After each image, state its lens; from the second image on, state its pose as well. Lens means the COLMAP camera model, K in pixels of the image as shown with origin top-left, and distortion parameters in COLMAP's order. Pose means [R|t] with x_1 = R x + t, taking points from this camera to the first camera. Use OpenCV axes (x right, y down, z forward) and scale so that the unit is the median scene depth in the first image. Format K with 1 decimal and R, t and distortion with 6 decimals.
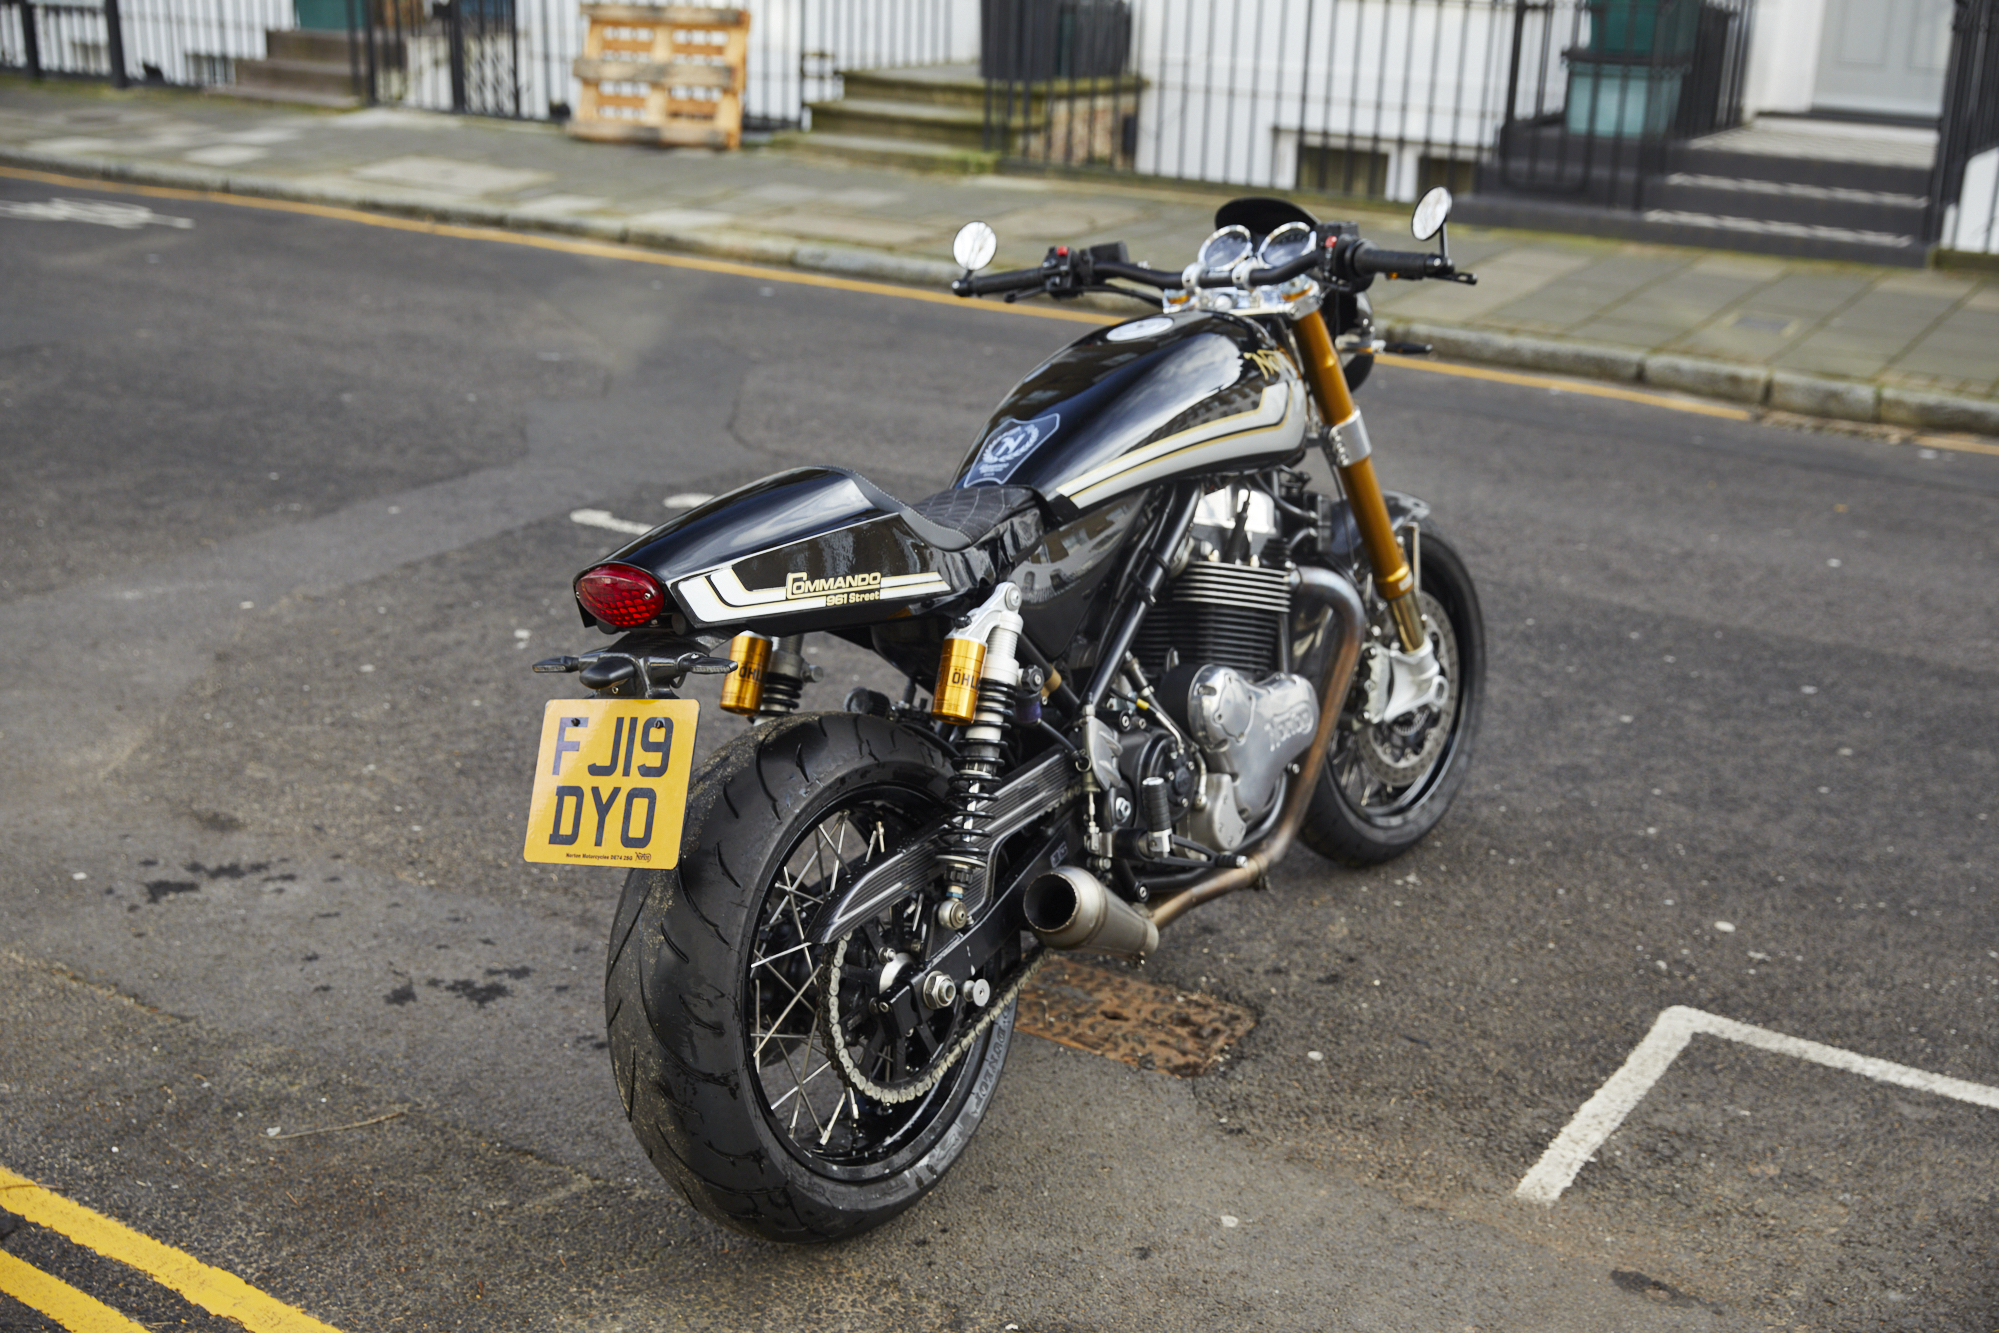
lens RADIAL K [[2336.0, 0, 1033.8], [0, 2336.0, 736.0], [0, 0, 1]] dist [-0.024727, 0.000000]
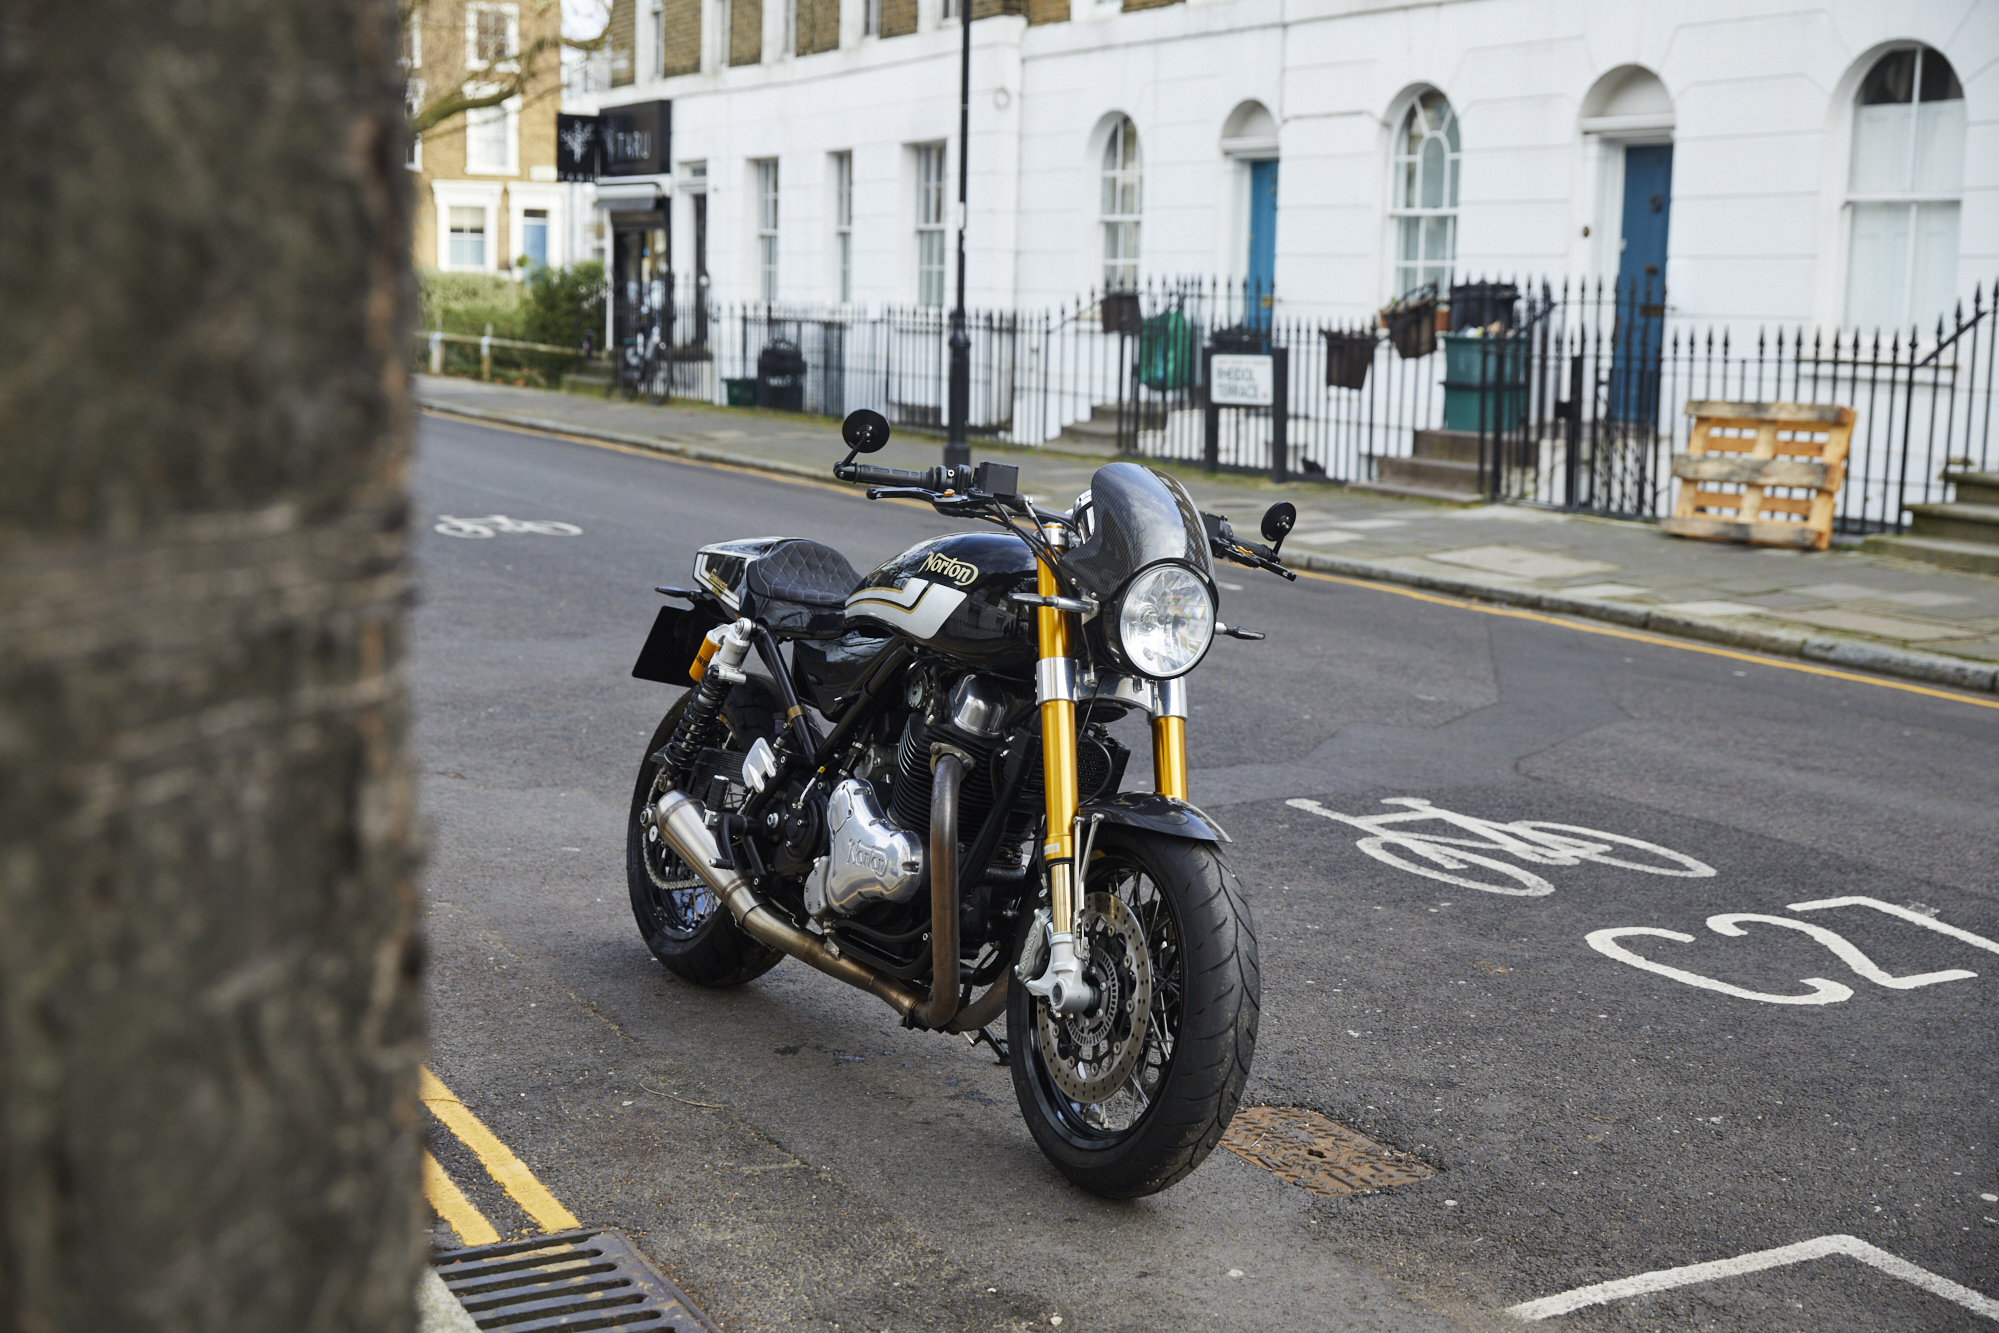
lens RADIAL K [[2648.6, 0, 1045.7], [0, 2648.6, 667.3], [0, 0, 1]] dist [-0.019015, 0.000000]
pose [[0.866150, 0.055241, -0.496721, 0.533330], [-0.162853, 0.970825, -0.176006, 0.136044], [0.472506, 0.233341, 0.849876, -0.190932]]
